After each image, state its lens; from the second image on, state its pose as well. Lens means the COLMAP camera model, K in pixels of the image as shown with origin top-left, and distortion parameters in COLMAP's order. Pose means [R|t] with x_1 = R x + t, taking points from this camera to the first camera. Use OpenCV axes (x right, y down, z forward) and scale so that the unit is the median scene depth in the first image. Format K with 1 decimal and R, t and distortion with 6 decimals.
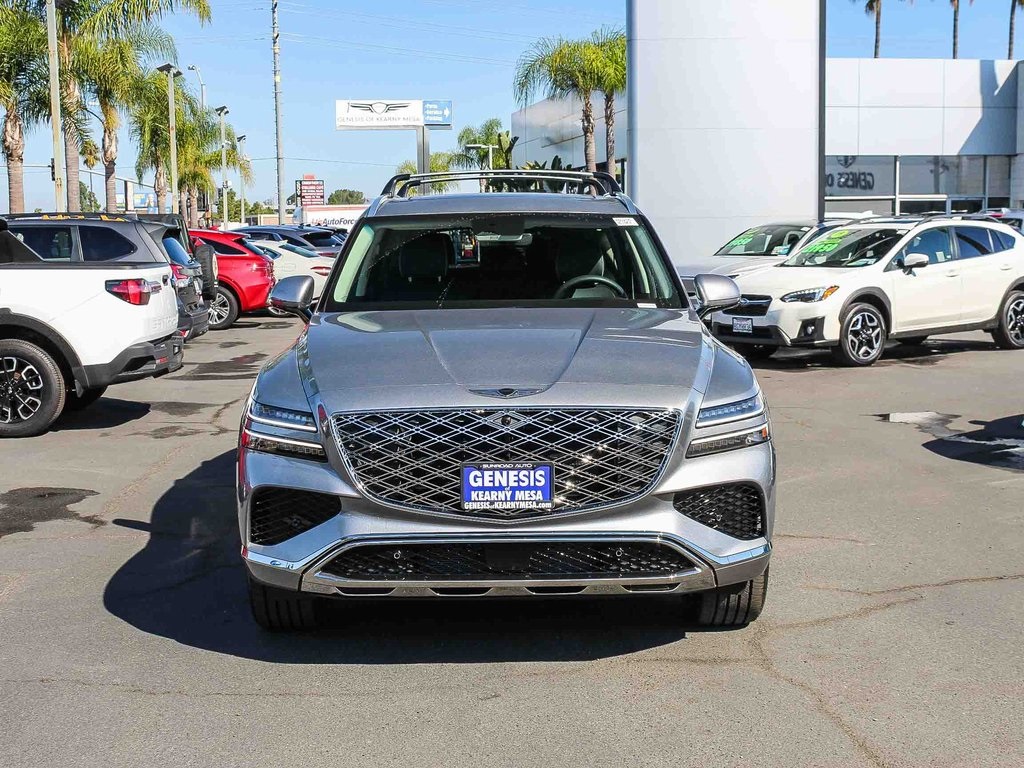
lens RADIAL K [[1610.3, 0, 512.0], [0, 1610.3, 384.0], [0, 0, 1]] dist [-0.015119, 0.049803]
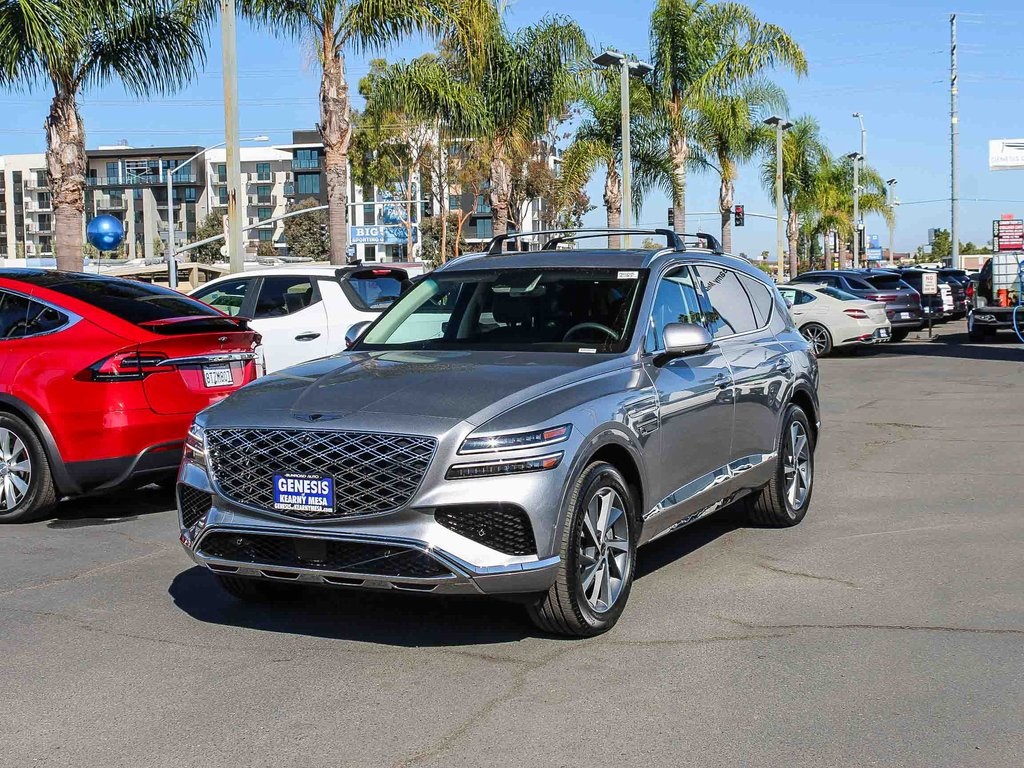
lens RADIAL K [[1614.5, 0, 512.0], [0, 1614.5, 384.0], [0, 0, 1]] dist [0.003187, -0.089337]
pose [[0.864675, 0.029498, -0.501465, 0.757435], [-0.041419, 0.999062, -0.012651, -0.011146], [0.500621, 0.031709, 0.865085, -0.000969]]
